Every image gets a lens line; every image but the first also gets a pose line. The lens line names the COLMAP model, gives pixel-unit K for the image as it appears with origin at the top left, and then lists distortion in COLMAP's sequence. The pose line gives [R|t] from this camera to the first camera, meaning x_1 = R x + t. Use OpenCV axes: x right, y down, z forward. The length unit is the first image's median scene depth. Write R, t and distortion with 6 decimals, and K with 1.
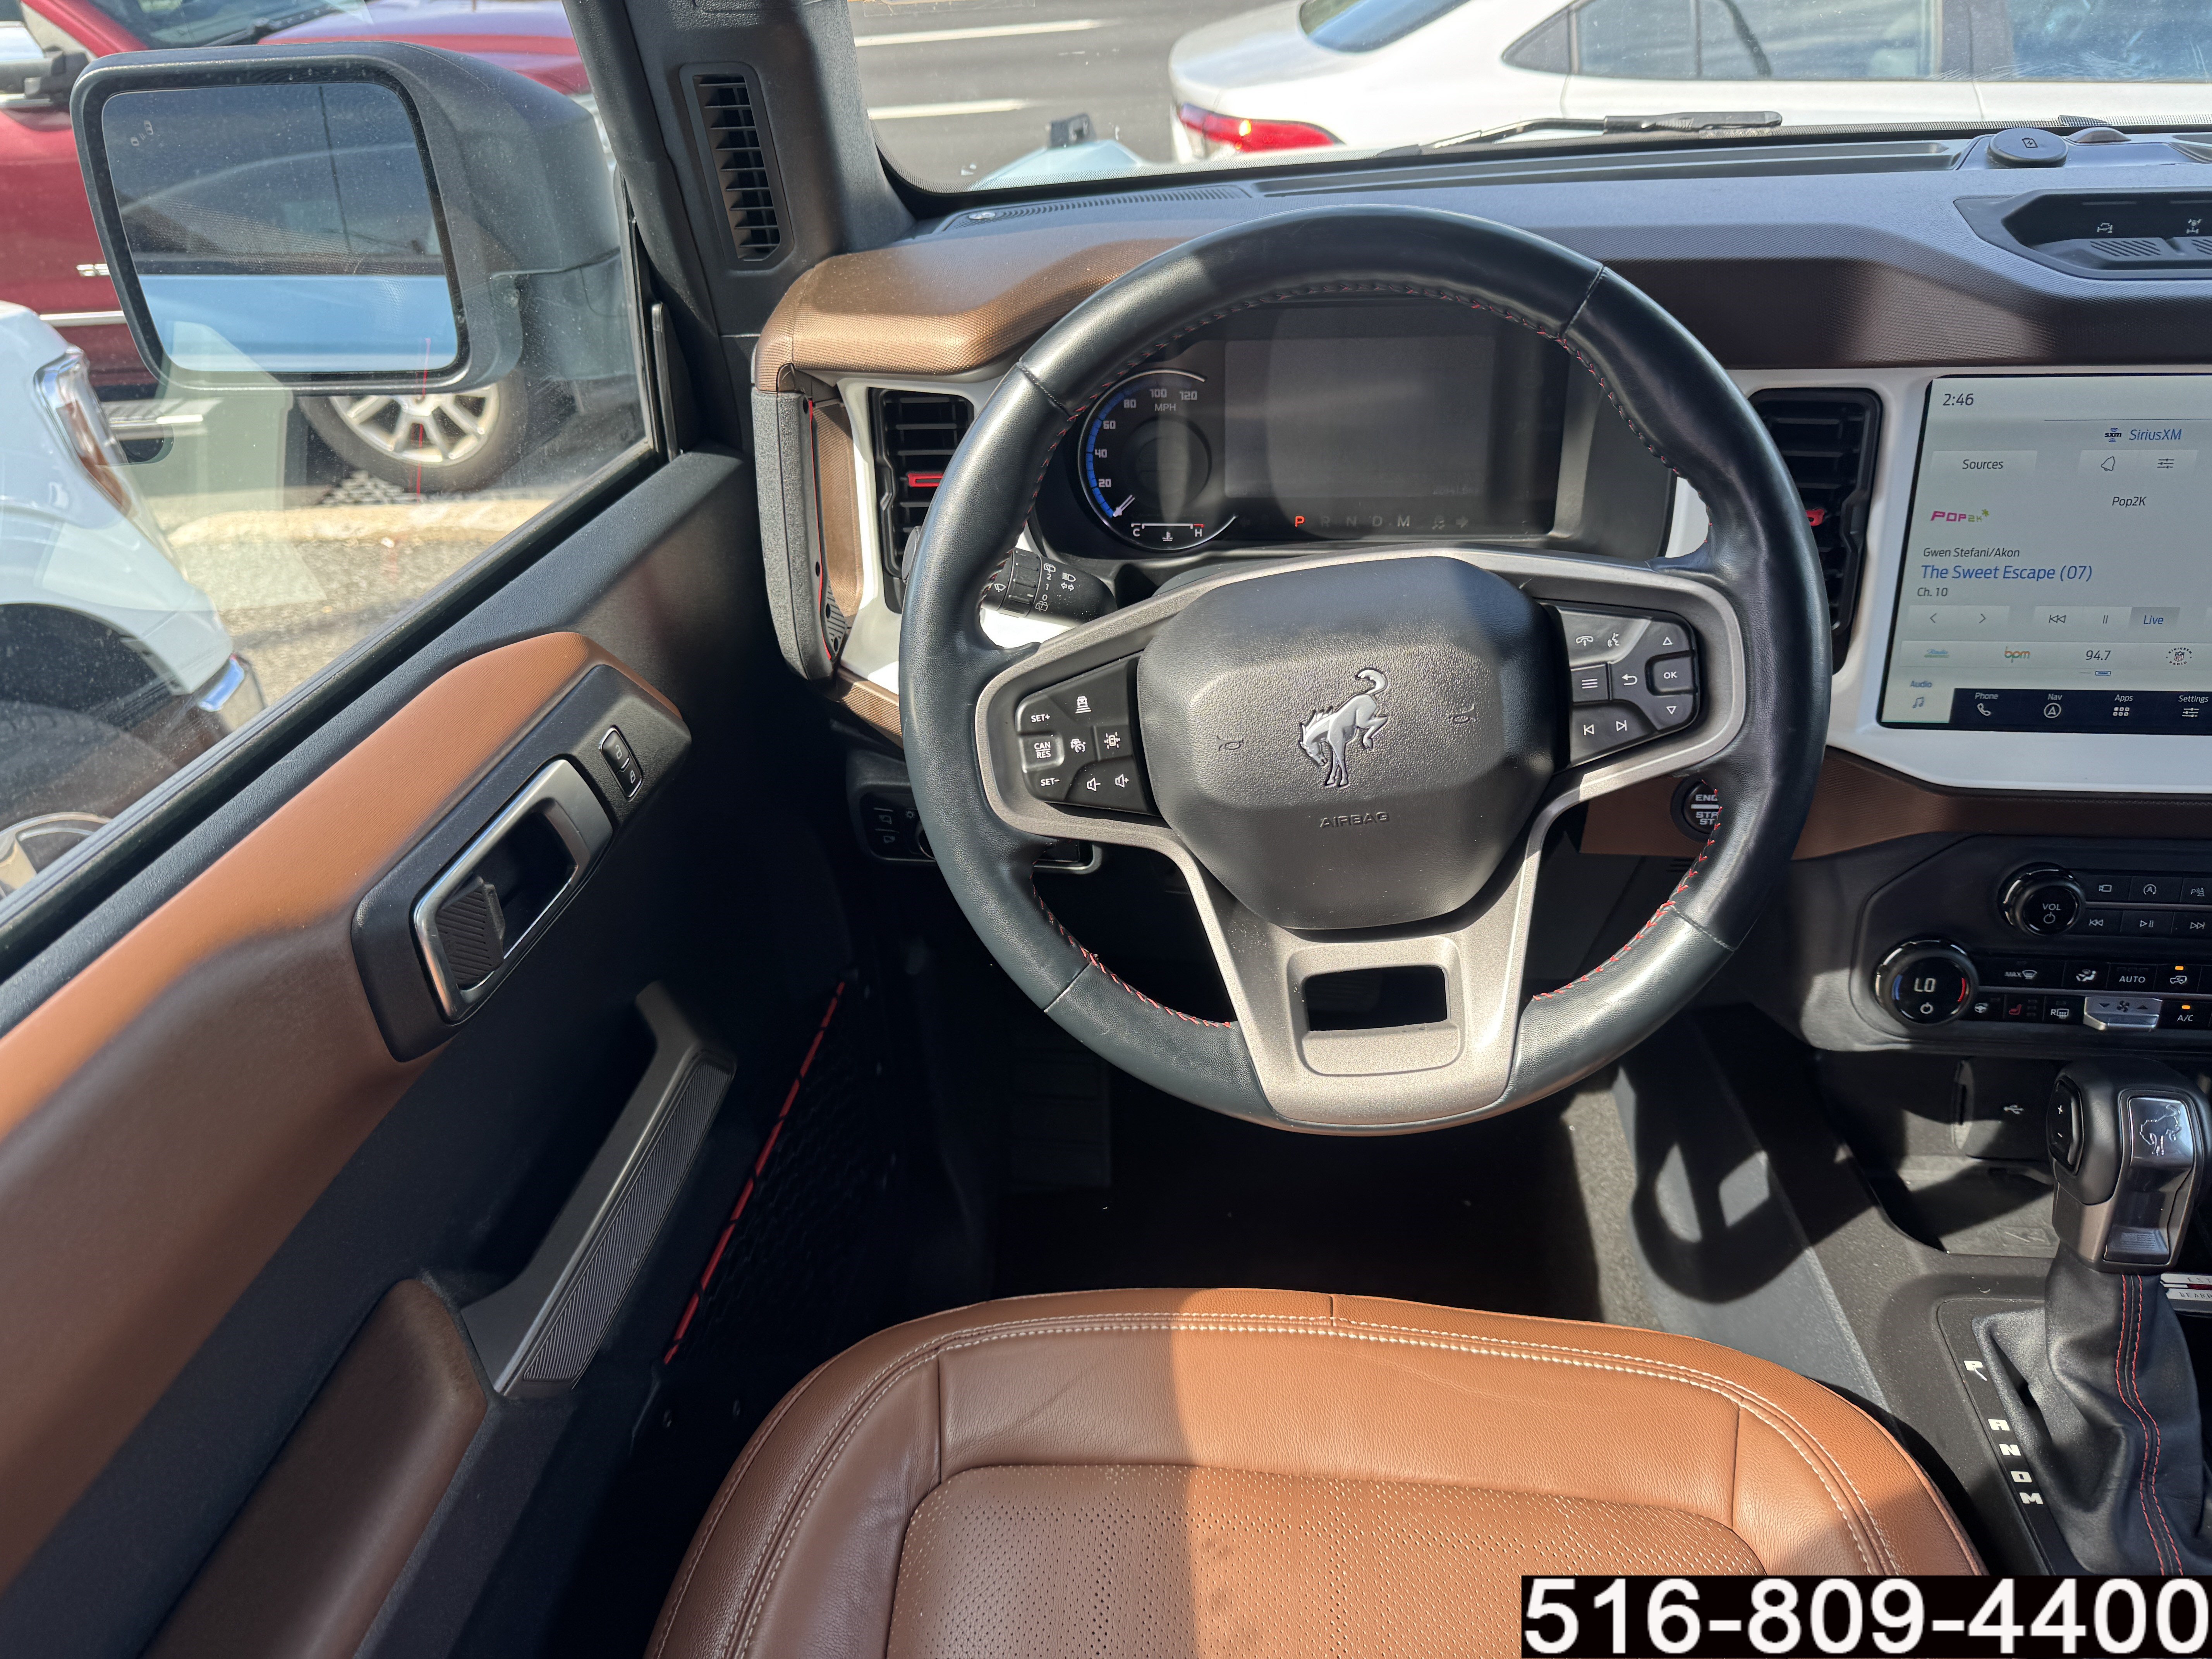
lens RADIAL K [[1635.8, 0, 1106.0], [0, 1635.8, 829.5], [0, 0, 1]] dist [0.073743, -0.147417]
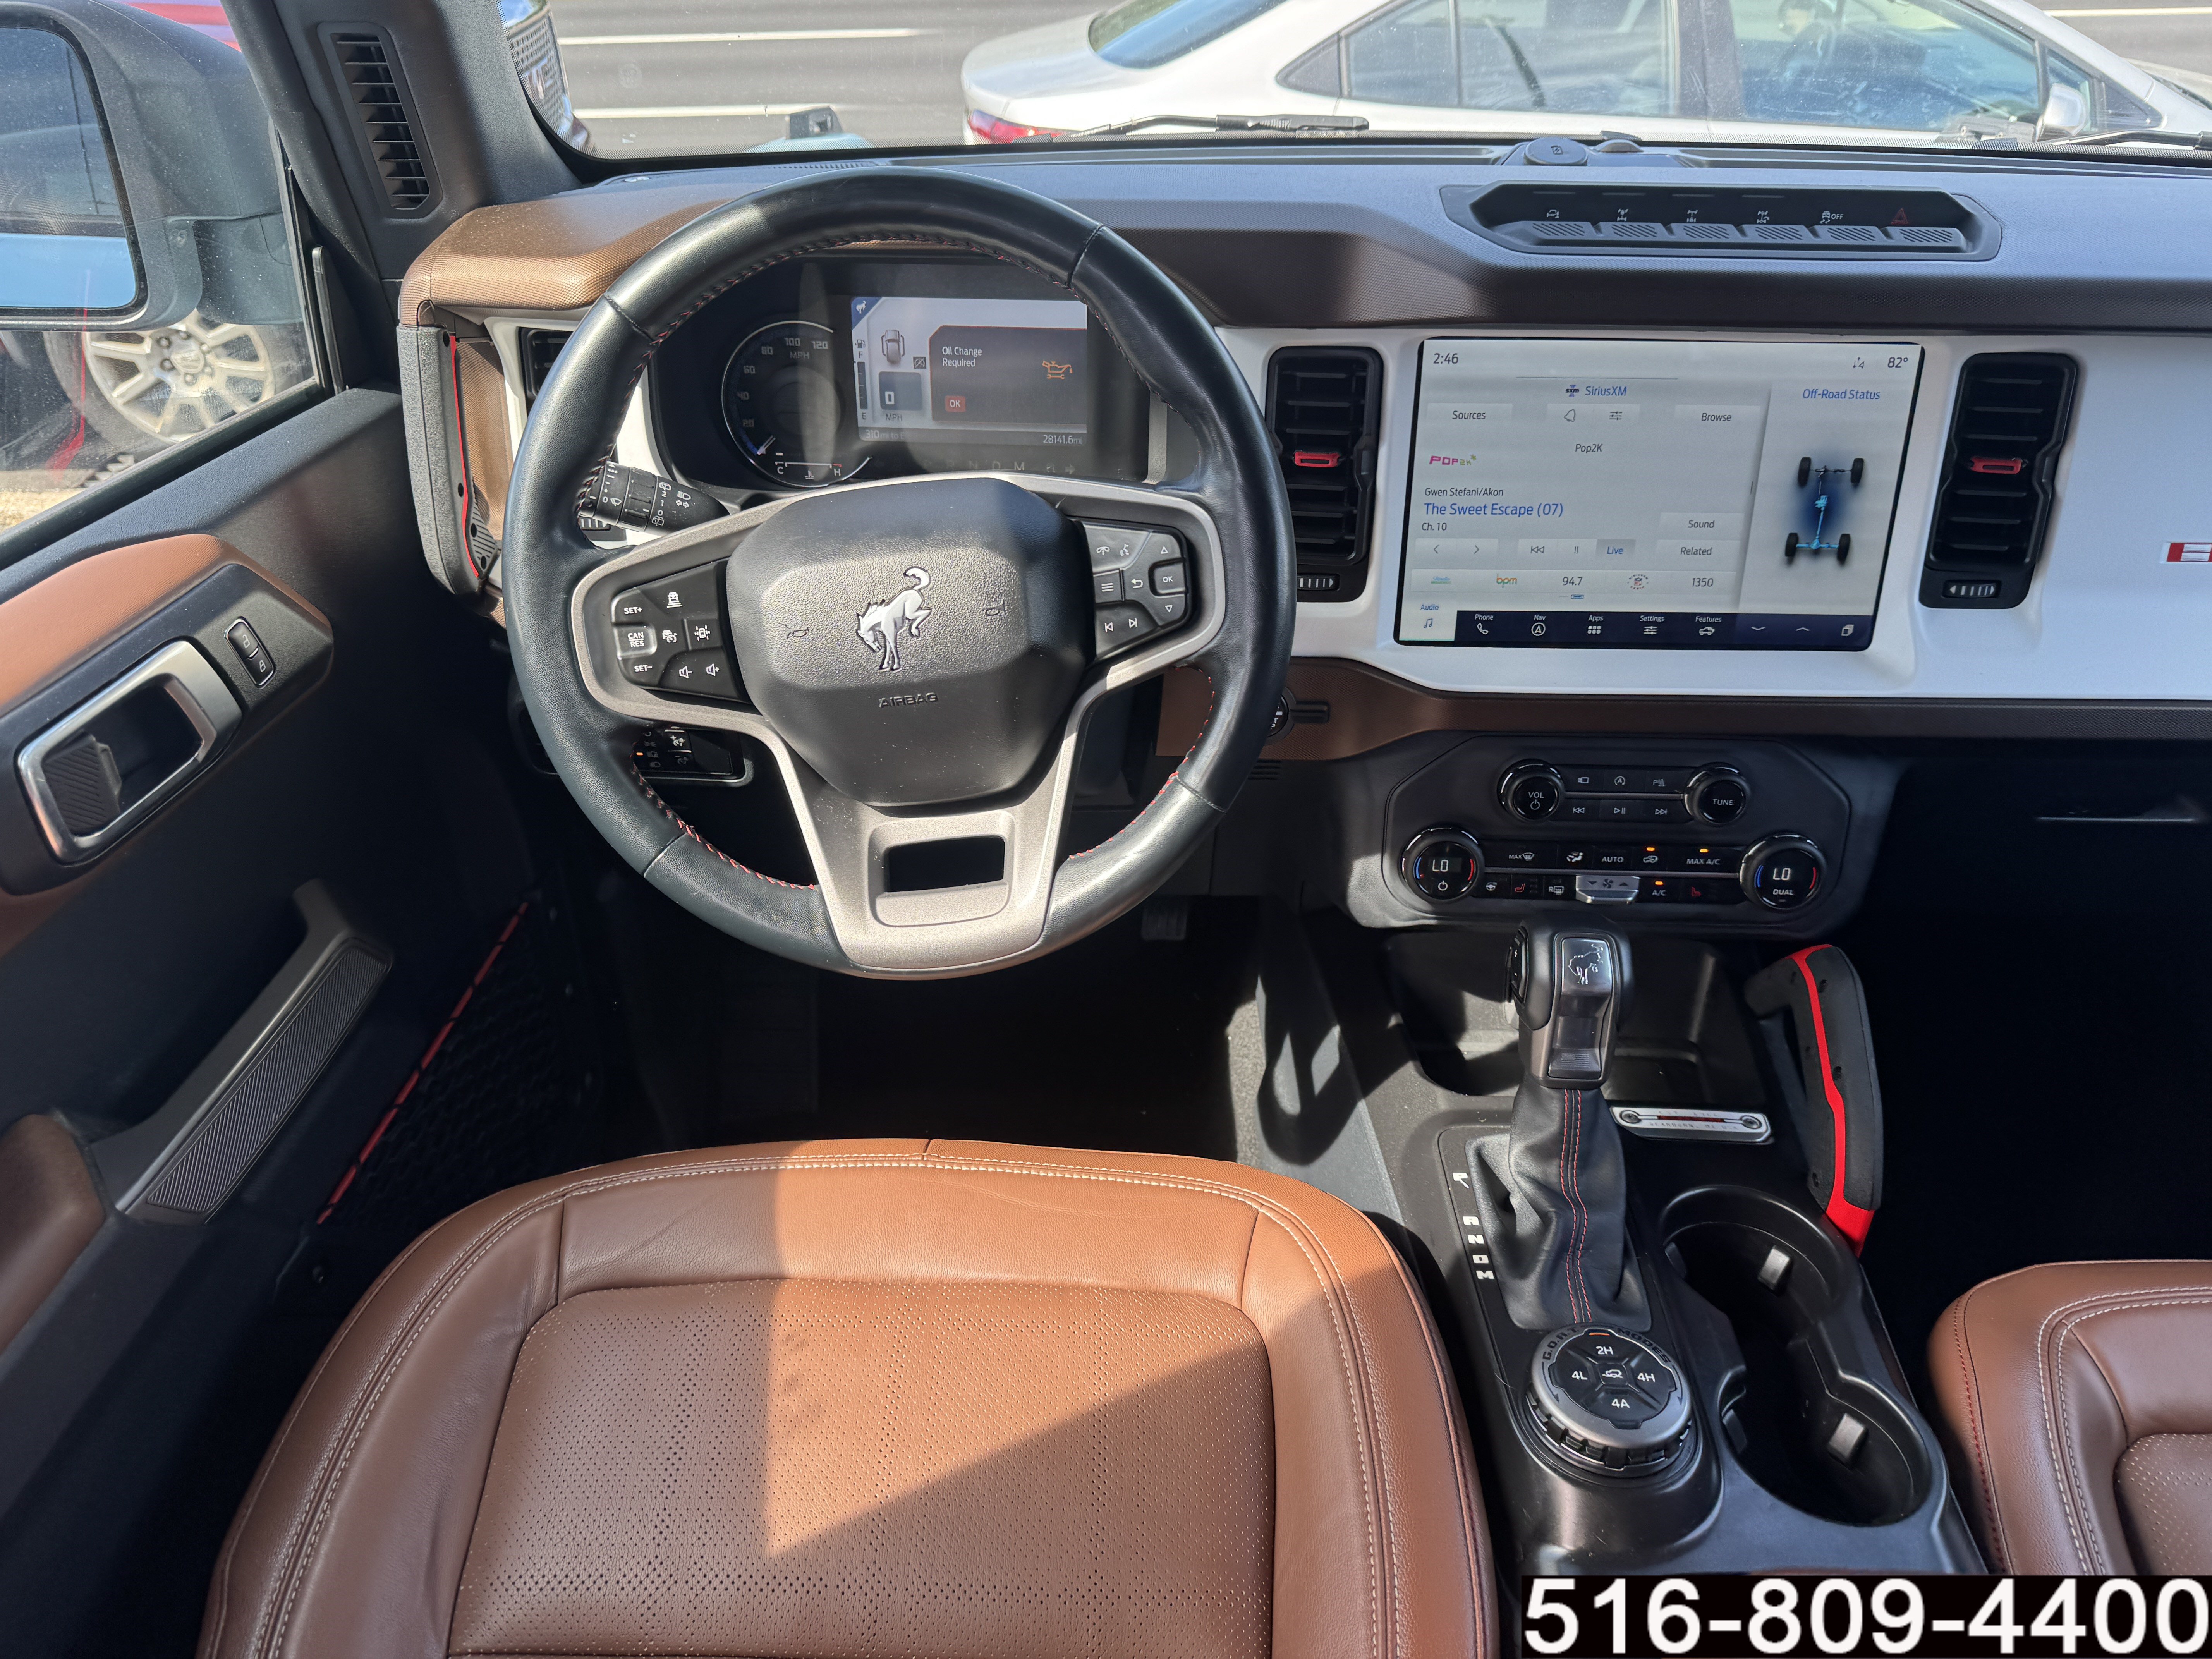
lens RADIAL K [[1620.3, 0, 1102.6], [0, 1620.3, 830.5], [0, 0, 1]] dist [0.097510, -0.183862]
pose [[0.994251, -0.001792, 0.107062, 0.148986], [0.002161, 0.999992, -0.003333, 0.081361], [-0.107056, 0.003545, 0.994247, -0.140415]]
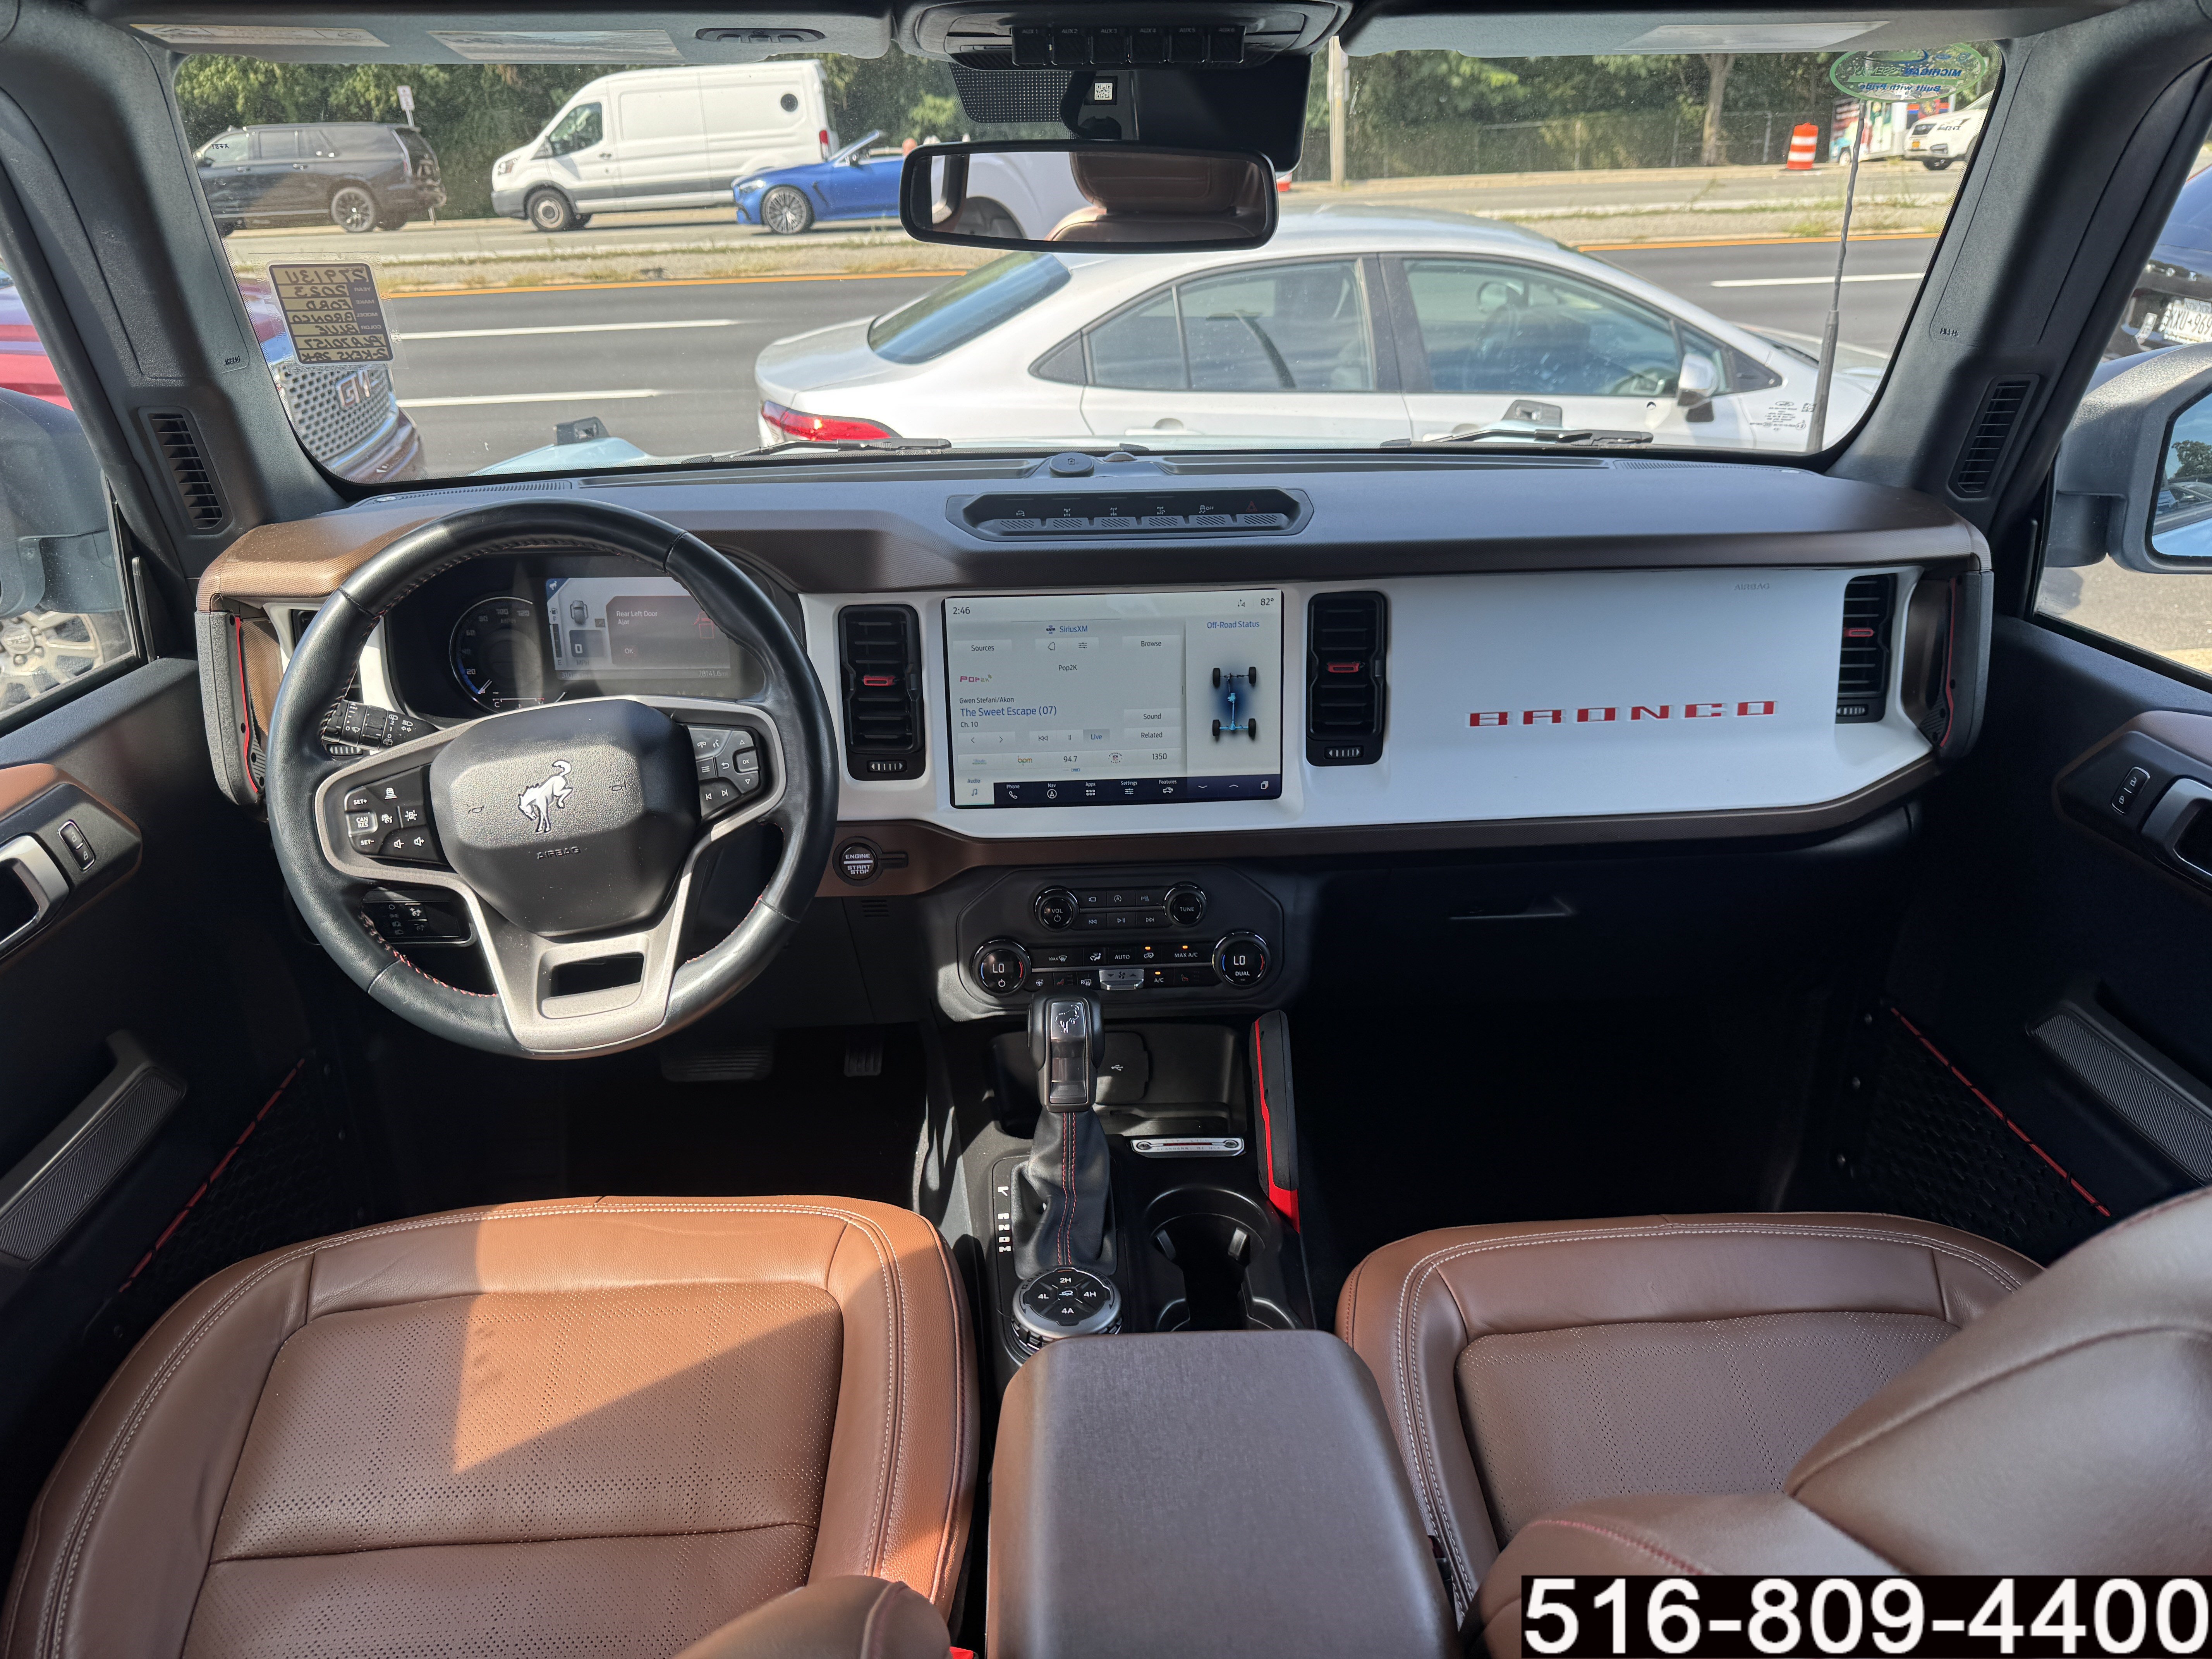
lens RADIAL K [[1582.3, 0, 1106.0], [0, 1582.3, 829.5], [0, 0, 1]] dist [0.071080, -0.146159]
pose [[0.978281, -0.033586, 0.204542, 0.325619], [0.063549, 0.987863, -0.141735, 0.207781], [-0.197299, 0.151655, 0.968542, -0.589892]]
